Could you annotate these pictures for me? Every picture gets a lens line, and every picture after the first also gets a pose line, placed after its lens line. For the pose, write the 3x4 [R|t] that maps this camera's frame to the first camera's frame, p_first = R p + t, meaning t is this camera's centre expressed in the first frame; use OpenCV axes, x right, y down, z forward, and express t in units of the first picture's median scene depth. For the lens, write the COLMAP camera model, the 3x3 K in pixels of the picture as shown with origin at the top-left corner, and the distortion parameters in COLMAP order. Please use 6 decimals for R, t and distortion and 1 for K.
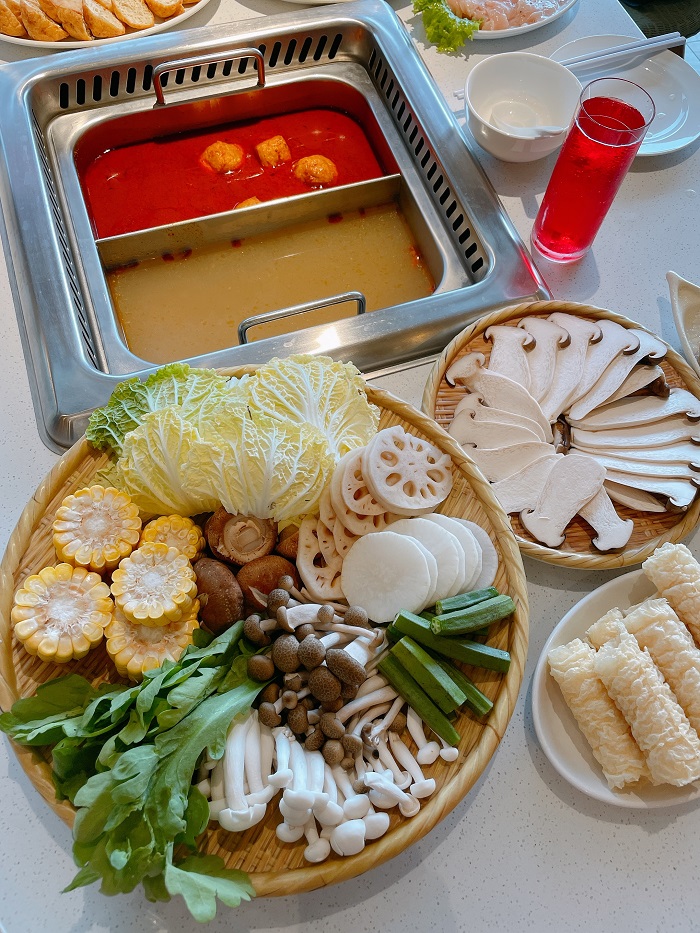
lens RADIAL K [[730.1, 0, 350.9], [0, 730.1, 437.7], [0, 0, 1]] dist [0.054626, -0.092256]
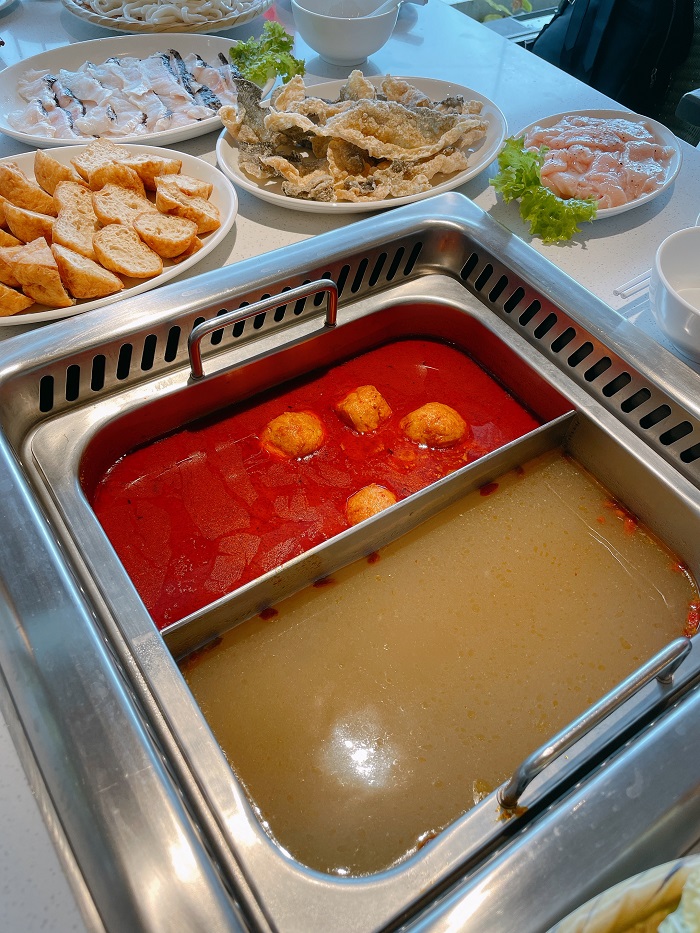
lens RADIAL K [[730.1, 0, 350.9], [0, 730.1, 437.7], [0, 0, 1]] dist [0.054626, -0.092256]
pose [[0.964603, -0.193479, 0.179185, -0.255096], [0.230246, 0.949181, -0.214575, -0.232698], [-0.128563, 0.248236, 0.960130, 0.373600]]
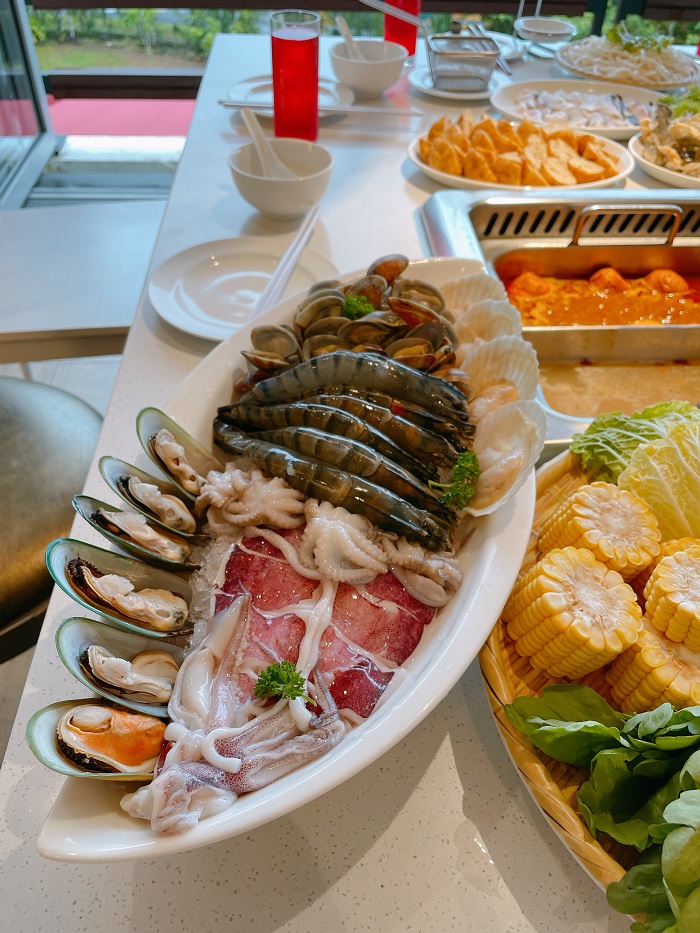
lens RADIAL K [[730.1, 0, 350.9], [0, 730.1, 437.7], [0, 0, 1]] dist [0.054626, -0.092256]
pose [[0.964874, 0.174130, -0.196717, -0.314036], [-0.235716, 0.904439, -0.355567, 0.258149], [0.116004, 0.389447, 0.913715, 0.096796]]
